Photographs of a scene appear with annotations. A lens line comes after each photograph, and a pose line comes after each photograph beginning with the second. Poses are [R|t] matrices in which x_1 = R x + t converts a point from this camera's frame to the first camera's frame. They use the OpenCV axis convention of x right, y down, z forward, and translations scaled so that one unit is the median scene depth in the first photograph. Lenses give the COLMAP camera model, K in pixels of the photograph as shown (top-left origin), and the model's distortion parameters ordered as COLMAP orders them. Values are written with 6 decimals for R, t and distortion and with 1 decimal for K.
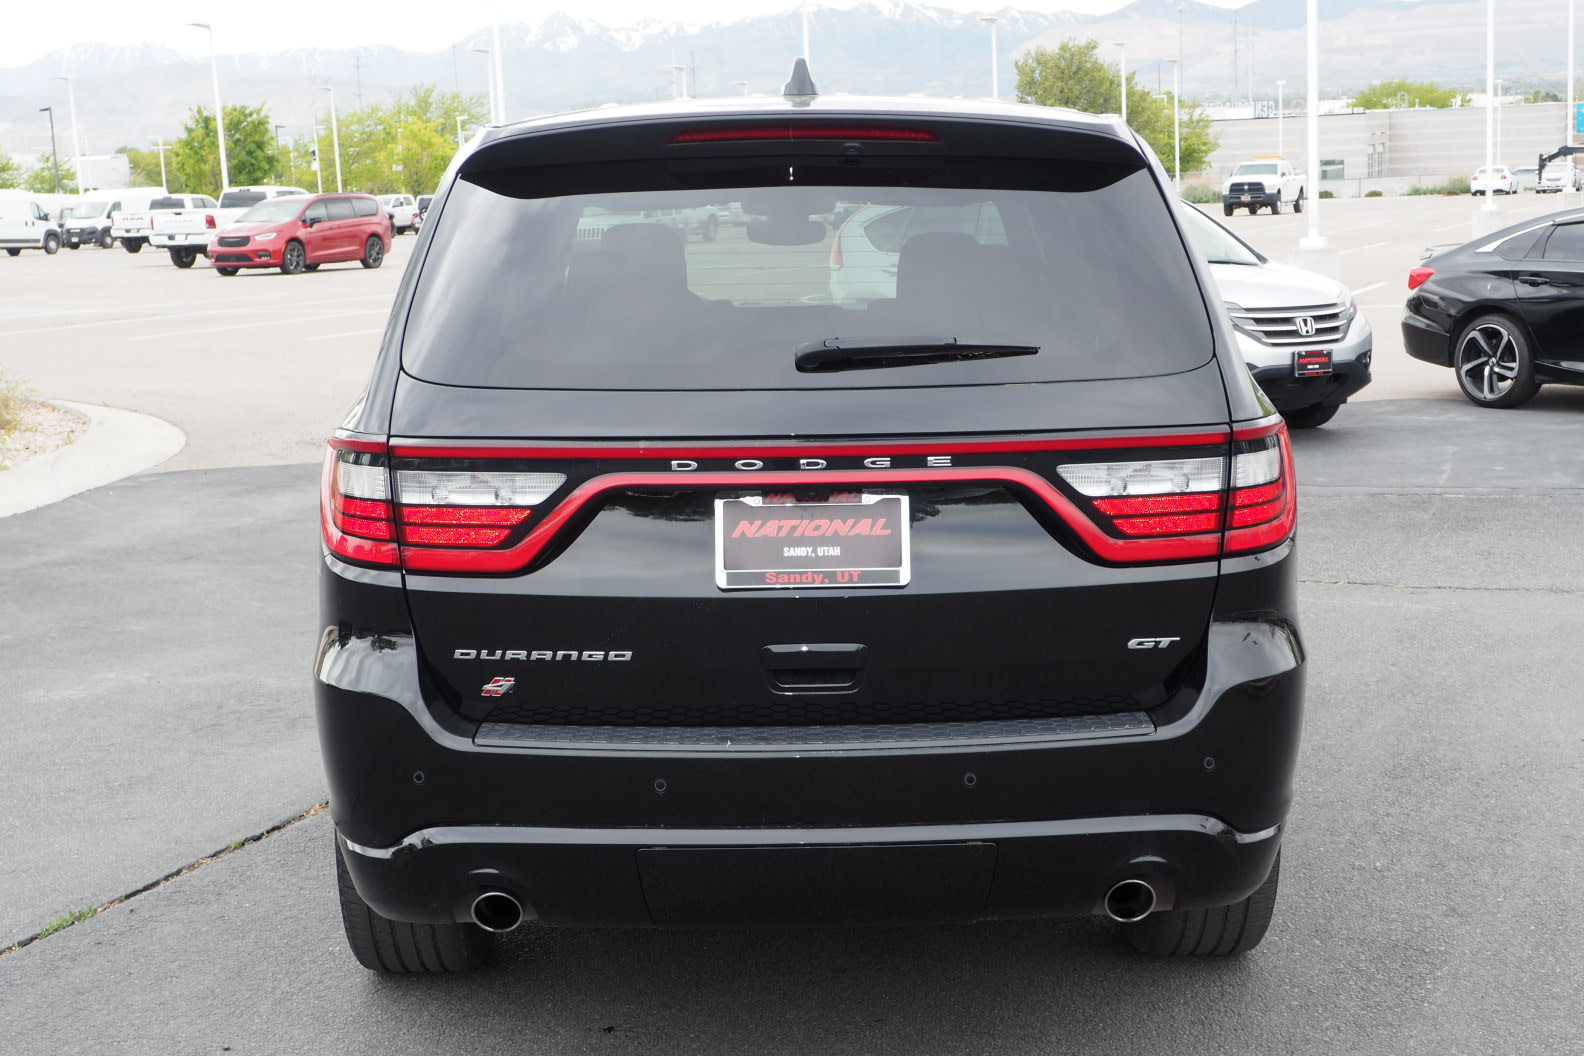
lens RADIAL K [[2274.5, 0, 792.0], [0, 2274.5, 528.0], [0, 0, 1]] dist [-0.037899, -0.056740]
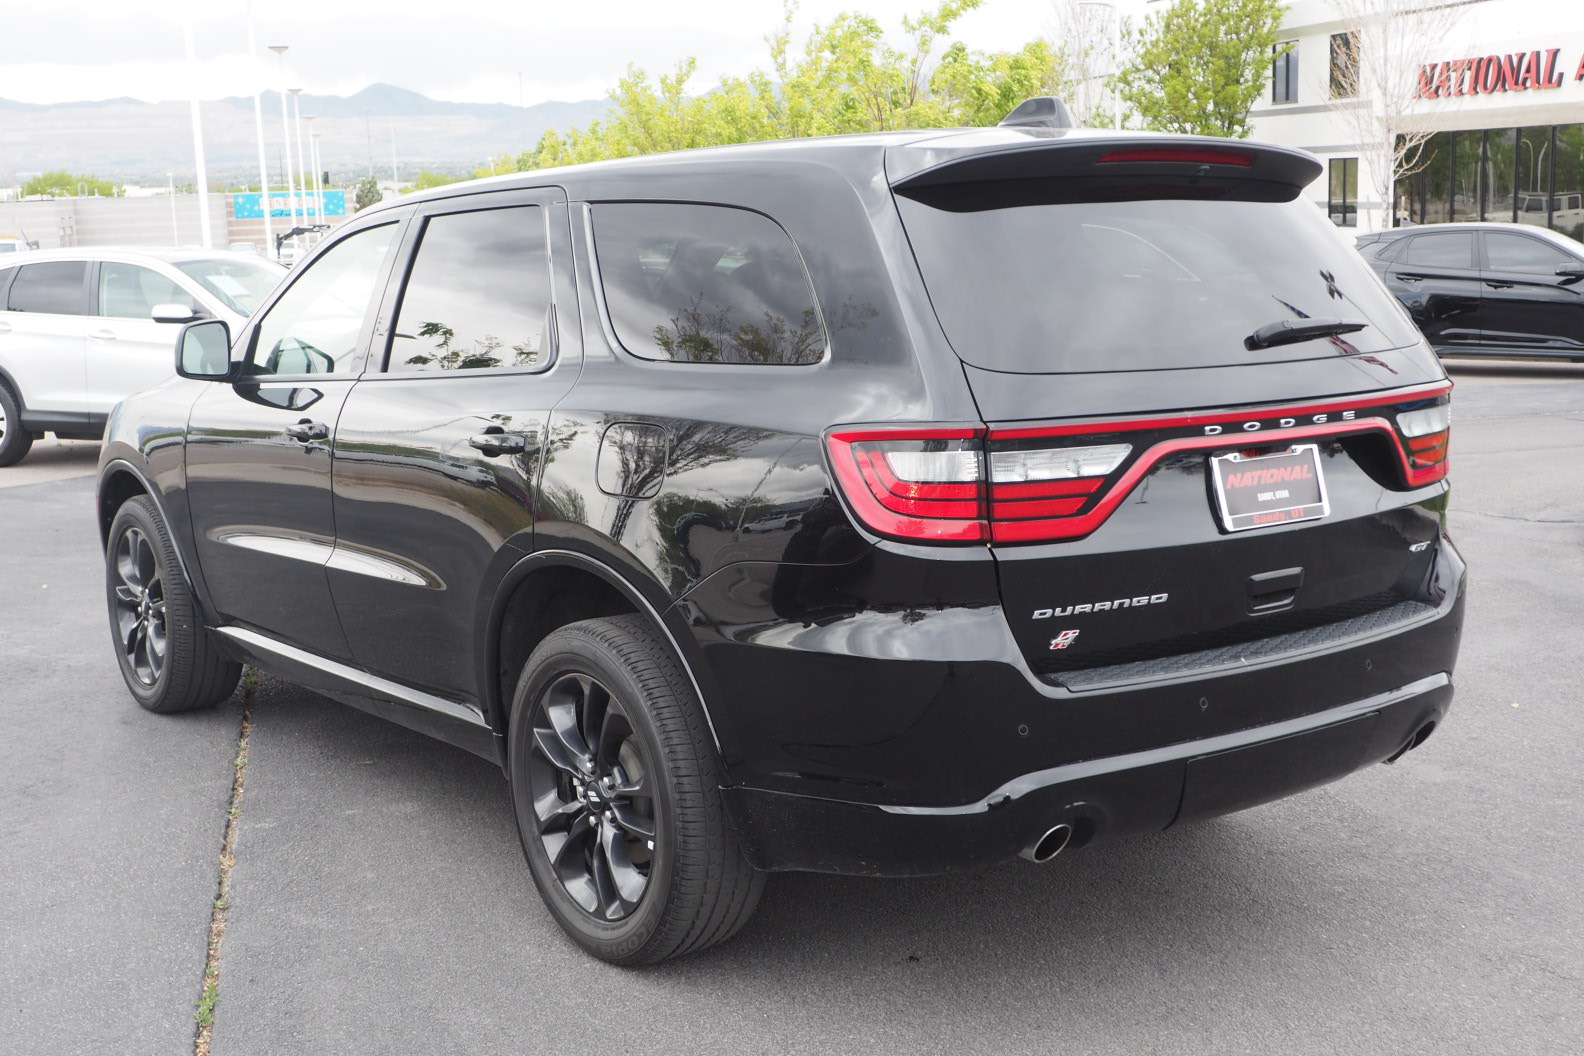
lens RADIAL K [[1861.8, 0, 792.0], [0, 1861.8, 528.0], [0, 0, 1]] dist [-0.011820, 0.040438]
pose [[0.815071, -0.087572, 0.572704, -0.765374], [0.092514, 0.995499, 0.020556, -0.016524], [-0.571926, 0.036229, 0.819505, 0.322707]]
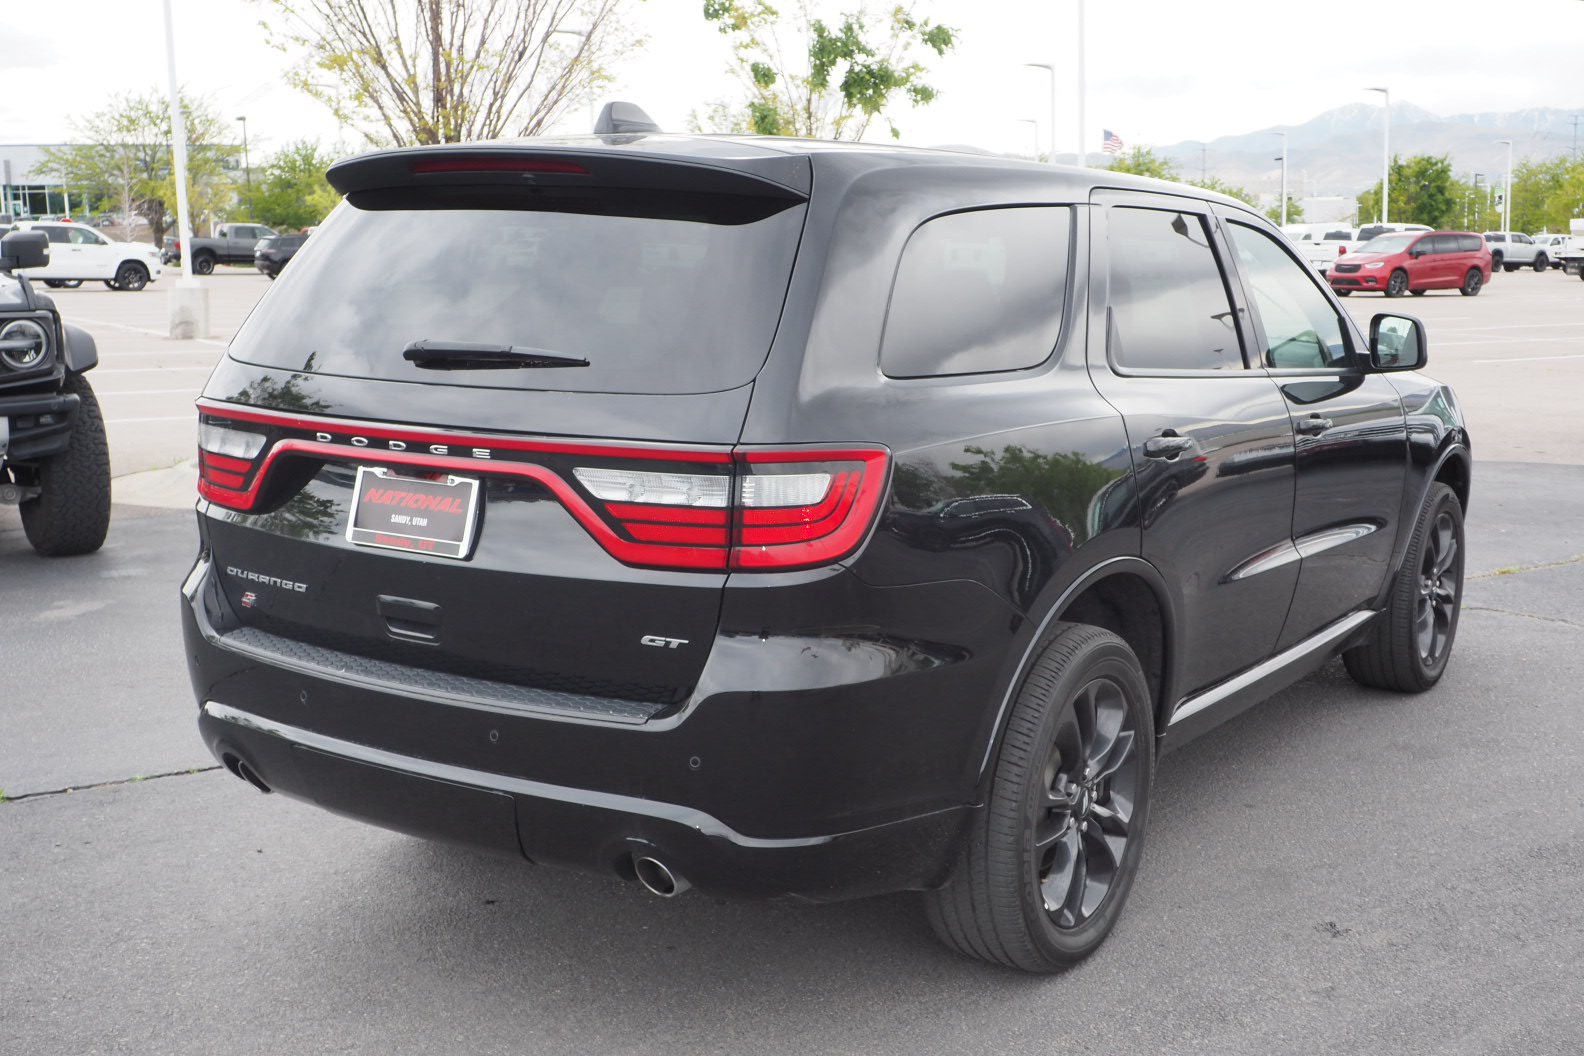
lens RADIAL K [[1861.8, 0, 792.0], [0, 1861.8, 528.0], [0, 0, 1]] dist [-0.011820, 0.040438]
pose [[0.831174, 0.114085, -0.544182, 0.687599], [-0.106479, 0.993269, 0.045601, -0.049989], [0.545722, 0.020041, 0.837727, 0.295955]]
